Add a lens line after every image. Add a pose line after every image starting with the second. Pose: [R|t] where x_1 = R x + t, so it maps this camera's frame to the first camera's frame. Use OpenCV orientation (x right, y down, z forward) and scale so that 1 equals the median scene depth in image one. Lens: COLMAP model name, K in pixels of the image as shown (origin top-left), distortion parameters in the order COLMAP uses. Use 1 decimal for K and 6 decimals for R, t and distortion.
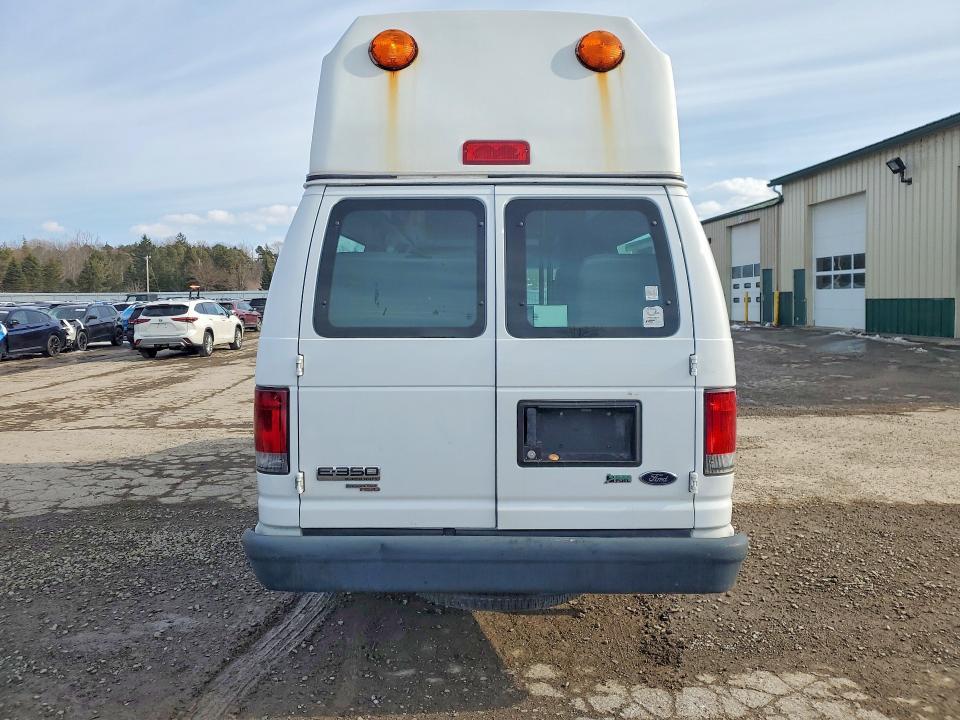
lens RADIAL K [[745.9, 0, 470.9], [0, 745.9, 354.3], [0, 0, 1]] dist [0.018891, 0.003735]
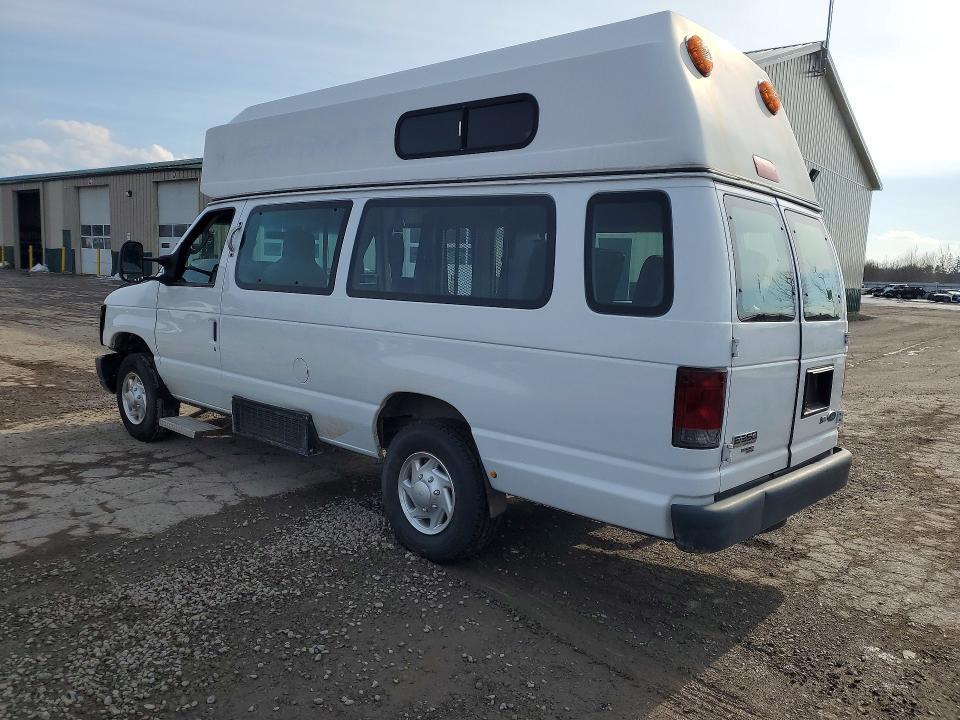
lens RADIAL K [[743.6, 0, 470.9], [0, 743.6, 377.4], [0, 0, 1]] dist [0.020370, 0.003149]
pose [[0.670466, -0.063097, 0.739252, -1.126163], [-0.000343, 0.996351, 0.085352, -0.030822], [-0.741940, -0.057479, 0.667998, 0.474641]]
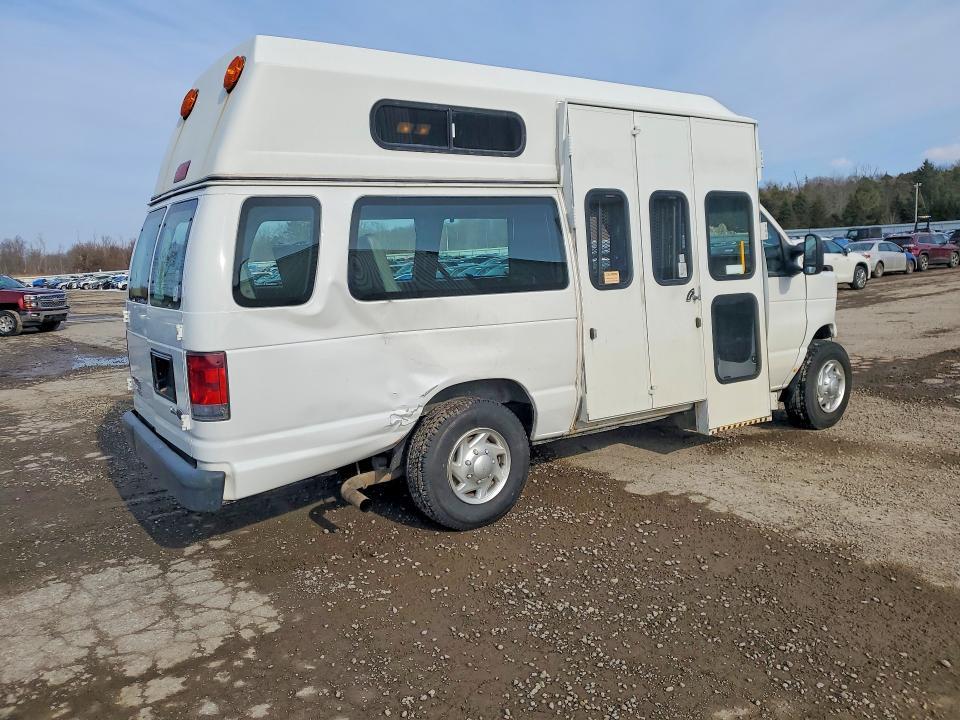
lens RADIAL K [[745.9, 0, 470.9], [0, 745.9, 354.3], [0, 0, 1]] dist [0.018891, 0.003735]
pose [[0.564062, 0.093799, -0.820387, 1.397855], [-0.021193, 0.994844, 0.099174, -0.069699], [0.825460, -0.038554, 0.563142, 0.587950]]
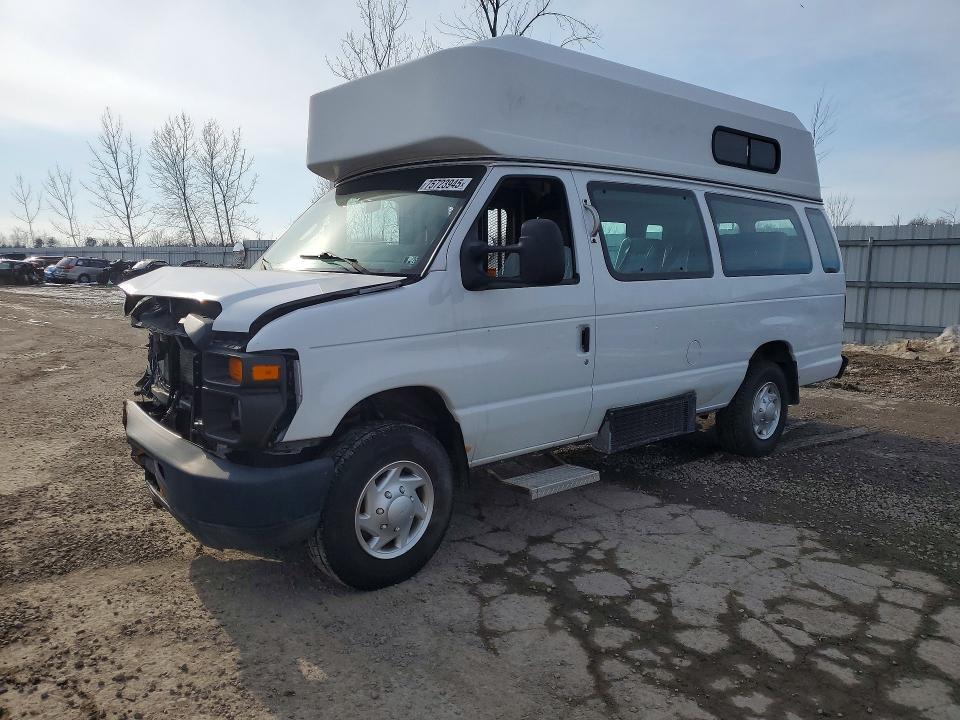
lens RADIAL K [[790.7, 0, 480.0], [0, 790.7, 360.0], [0, 0, 1]] dist [0.038782, -0.001363]
pose [[-0.698121, -0.100342, 0.708913, -1.118577], [0.038419, 0.983454, 0.177036, -0.209306], [-0.714948, 0.150828, -0.682715, 3.136687]]
